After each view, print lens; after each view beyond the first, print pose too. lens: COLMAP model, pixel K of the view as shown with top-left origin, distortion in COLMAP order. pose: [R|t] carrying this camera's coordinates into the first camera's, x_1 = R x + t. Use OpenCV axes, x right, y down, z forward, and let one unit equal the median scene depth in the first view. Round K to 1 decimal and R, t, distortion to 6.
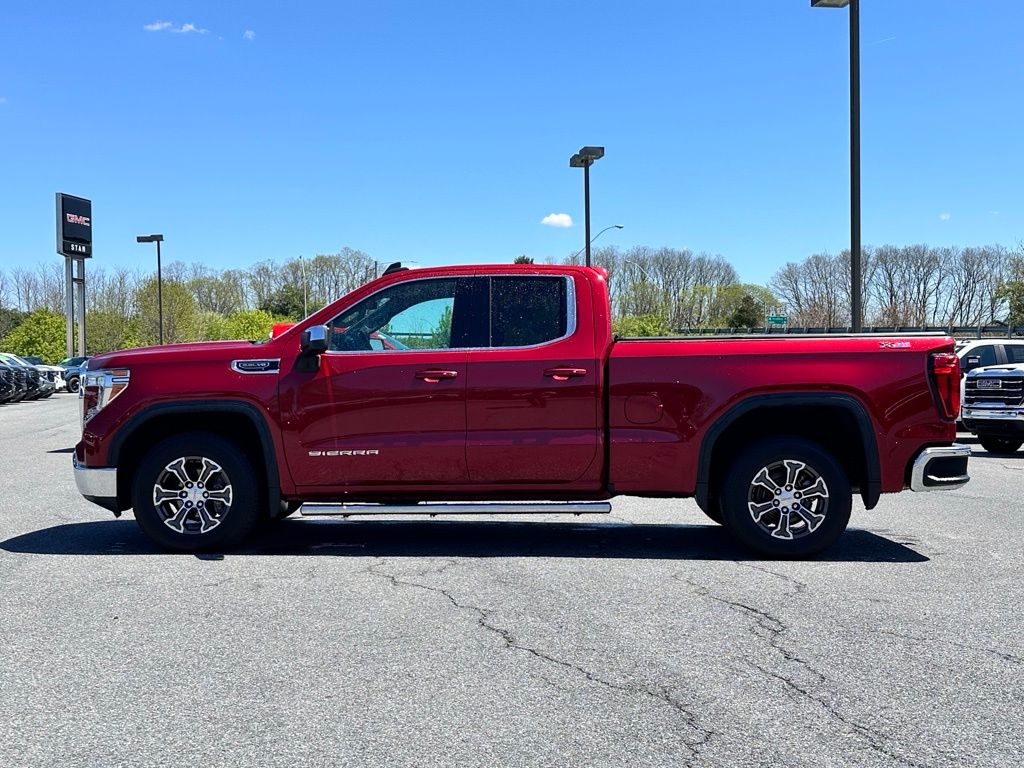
lens RADIAL K [[1288.1, 0, 514.1], [0, 1288.1, 381.4], [0, 0, 1]] dist [0.065900, 0.000000]
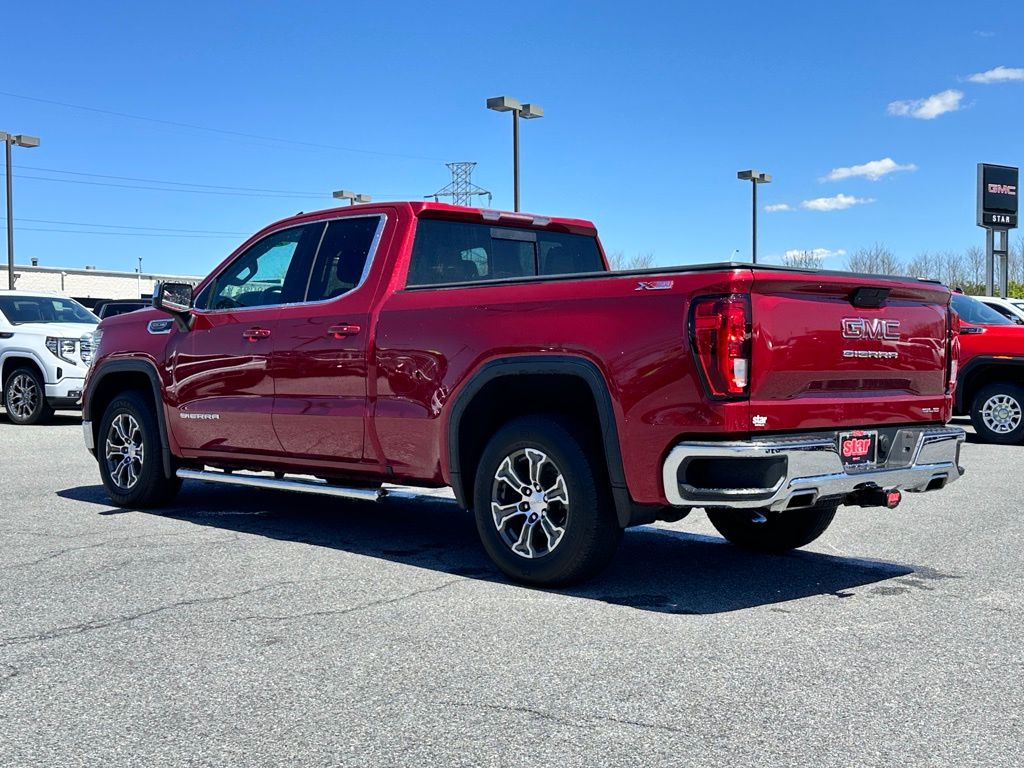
lens RADIAL K [[1288.1, 0, 513.3], [0, 1288.1, 385.7], [0, 0, 1]] dist [0.065900, 0.000000]
pose [[0.715157, 0.021381, -0.698636, 0.702616], [-0.007008, 0.999701, 0.023421, 0.008736], [0.698928, -0.011854, 0.715093, 0.473442]]
